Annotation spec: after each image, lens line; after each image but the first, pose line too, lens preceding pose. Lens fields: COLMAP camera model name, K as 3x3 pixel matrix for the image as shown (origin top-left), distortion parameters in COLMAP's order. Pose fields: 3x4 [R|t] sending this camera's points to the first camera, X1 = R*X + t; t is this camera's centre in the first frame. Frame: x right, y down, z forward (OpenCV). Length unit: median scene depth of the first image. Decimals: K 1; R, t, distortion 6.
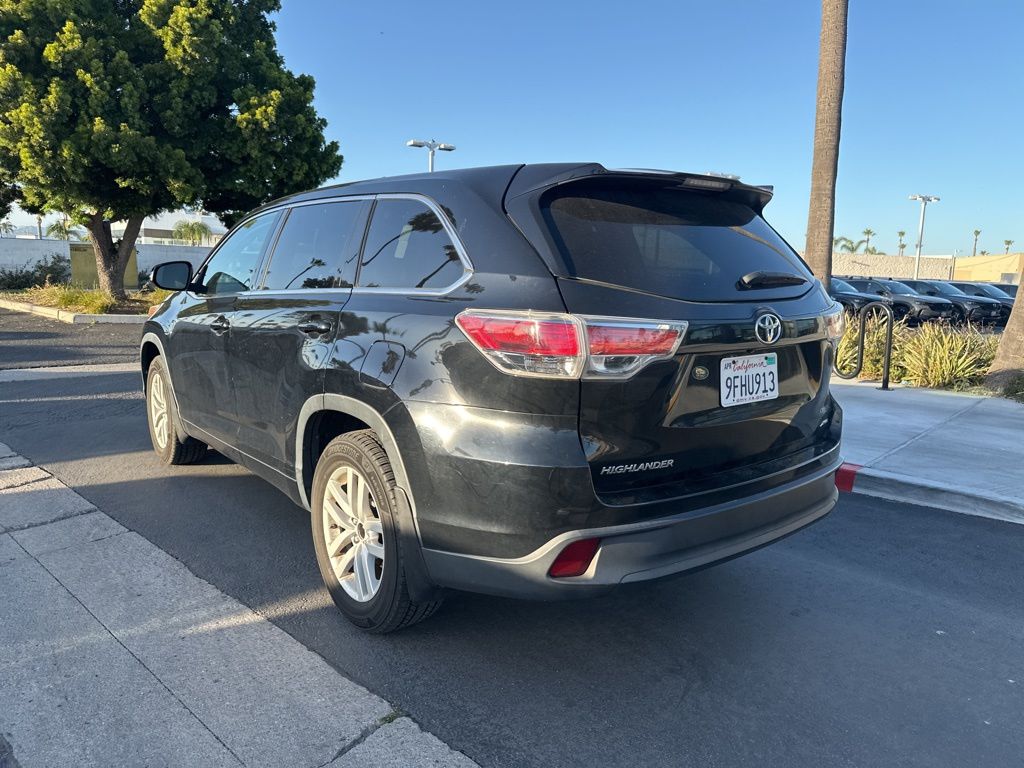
lens RADIAL K [[727.6, 0, 501.5], [0, 727.6, 371.5], [0, 0, 1]] dist [0.019840, -0.015749]
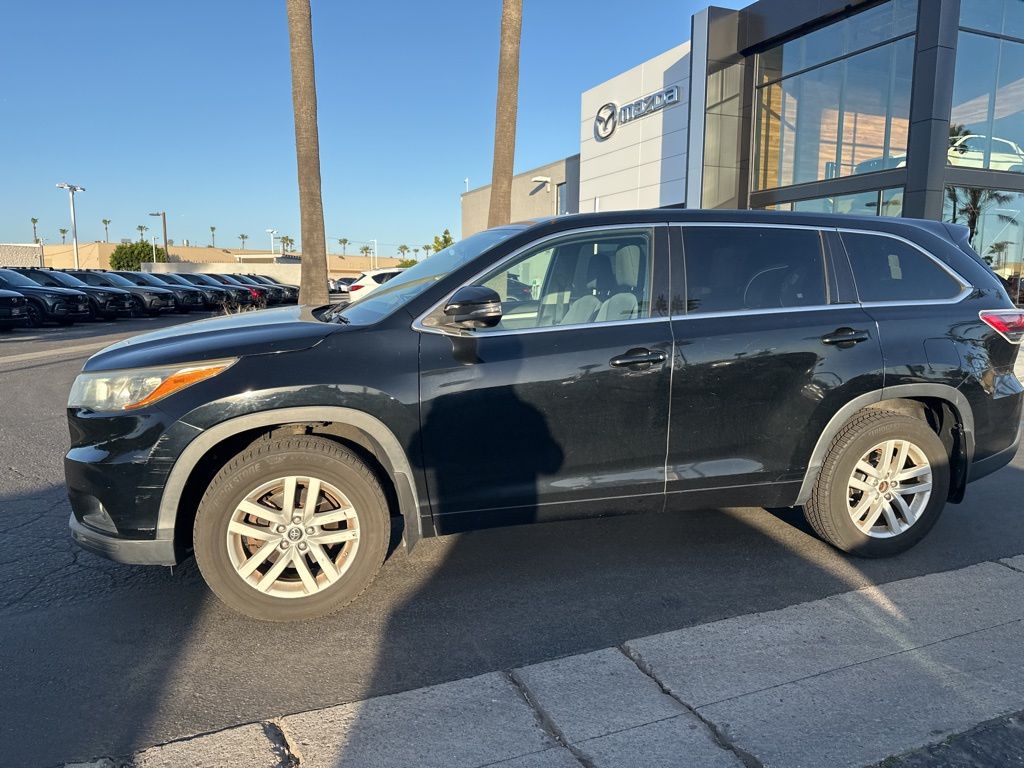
lens RADIAL K [[722.7, 0, 507.7], [0, 722.7, 386.7], [0, 0, 1]] dist [0.035548, -0.037682]
pose [[0.395602, -0.160148, 0.904351, -1.214668], [0.125914, 0.984839, 0.119321, -0.151365], [-0.909750, 0.066667, 0.409770, 0.796080]]
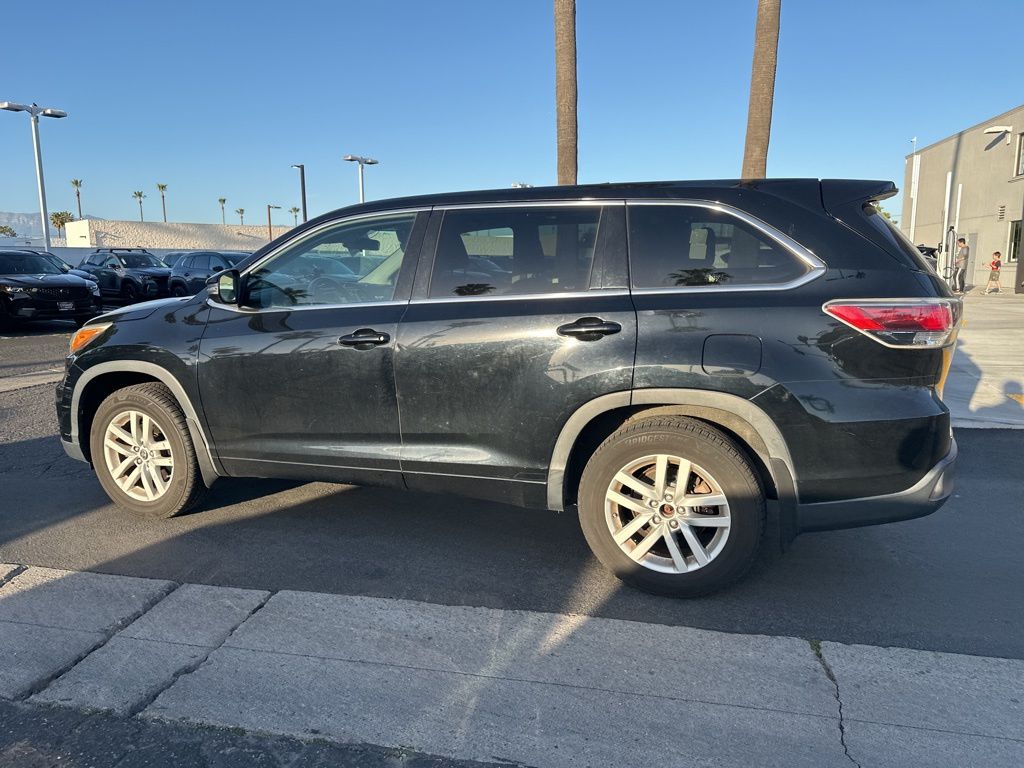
lens RADIAL K [[722.7, 0, 504.6], [0, 722.7, 379.7], [0, 0, 1]] dist [0.035548, -0.037682]
pose [[0.855329, -0.120753, 0.503817, -0.690435], [0.102070, 0.992675, 0.064637, -0.053698], [-0.507932, -0.003862, 0.861389, 0.140723]]
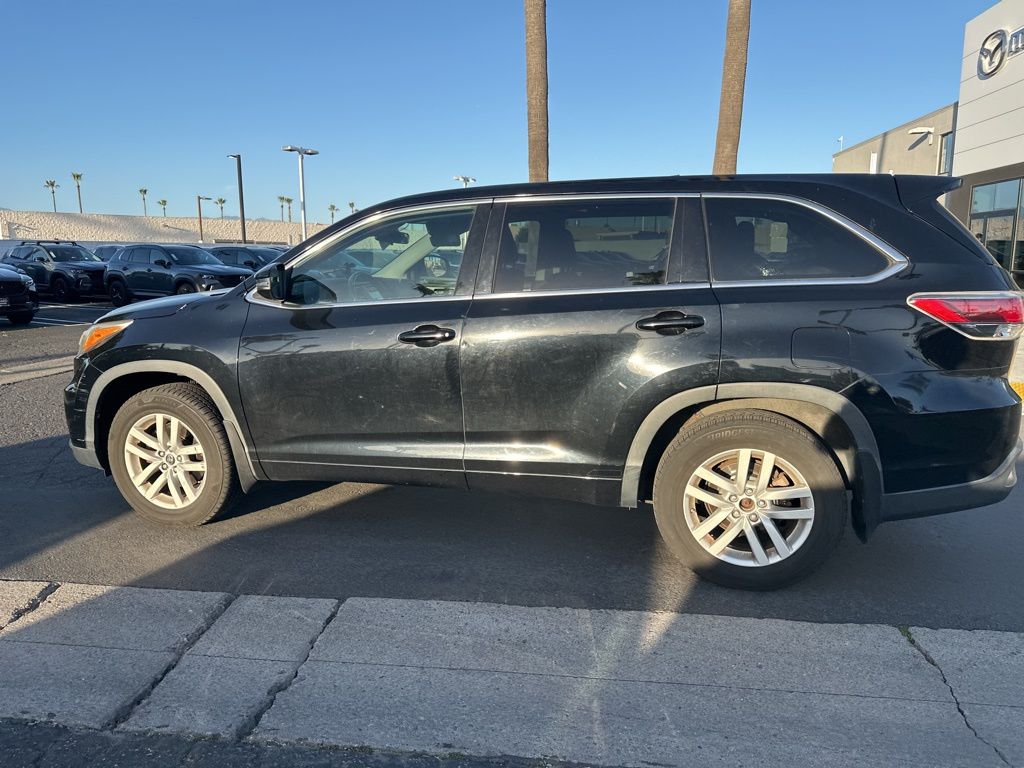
lens RADIAL K [[722.7, 0, 504.7], [0, 722.7, 379.6], [0, 0, 1]] dist [0.035548, -0.037682]
pose [[0.804703, -0.136120, 0.577862, -0.813754], [0.108573, 0.990687, 0.082171, -0.071791], [-0.583665, -0.003383, 0.811988, 0.243938]]
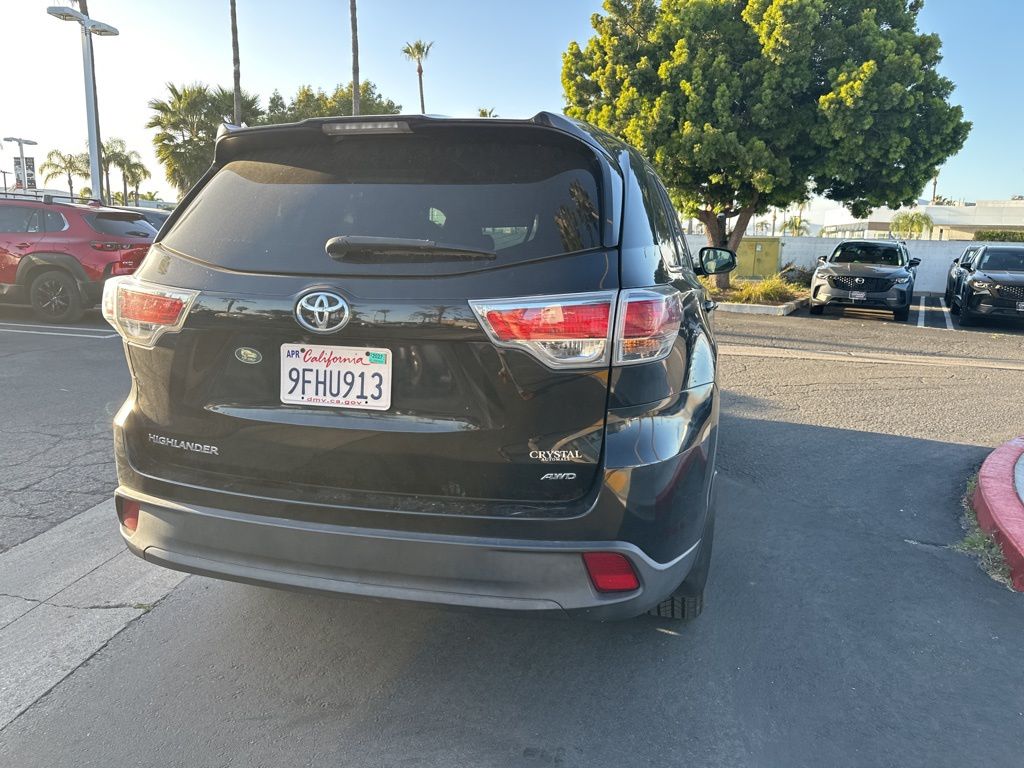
lens RADIAL K [[727.6, 0, 509.4], [0, 727.6, 369.7], [0, 0, 1]] dist [0.019840, -0.015749]
pose [[0.602133, 0.124687, -0.788600, 0.687546], [-0.120309, 0.990622, 0.064767, -0.044797], [0.789279, 0.055877, 0.611486, 0.435866]]
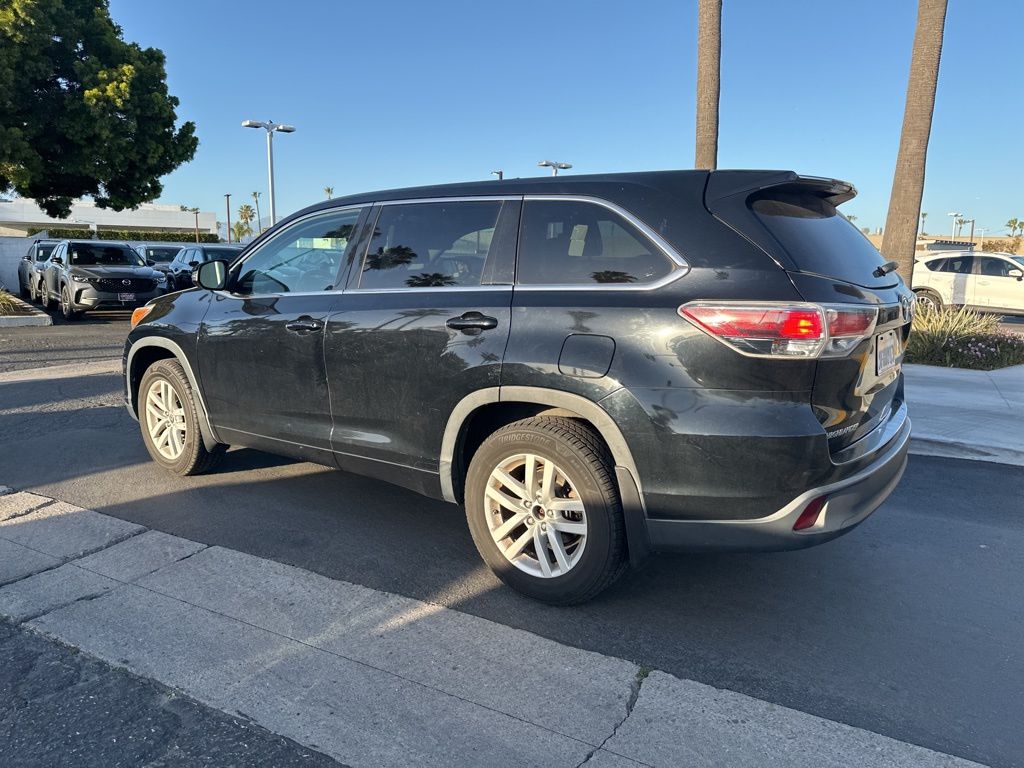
lens RADIAL K [[722.7, 0, 502.9], [0, 722.7, 376.4], [0, 0, 1]] dist [0.035548, -0.037682]
pose [[0.968822, -0.057409, 0.241017, -0.363203], [0.050844, 0.998149, 0.033373, -0.013715], [-0.242487, -0.020078, 0.969947, -0.005278]]
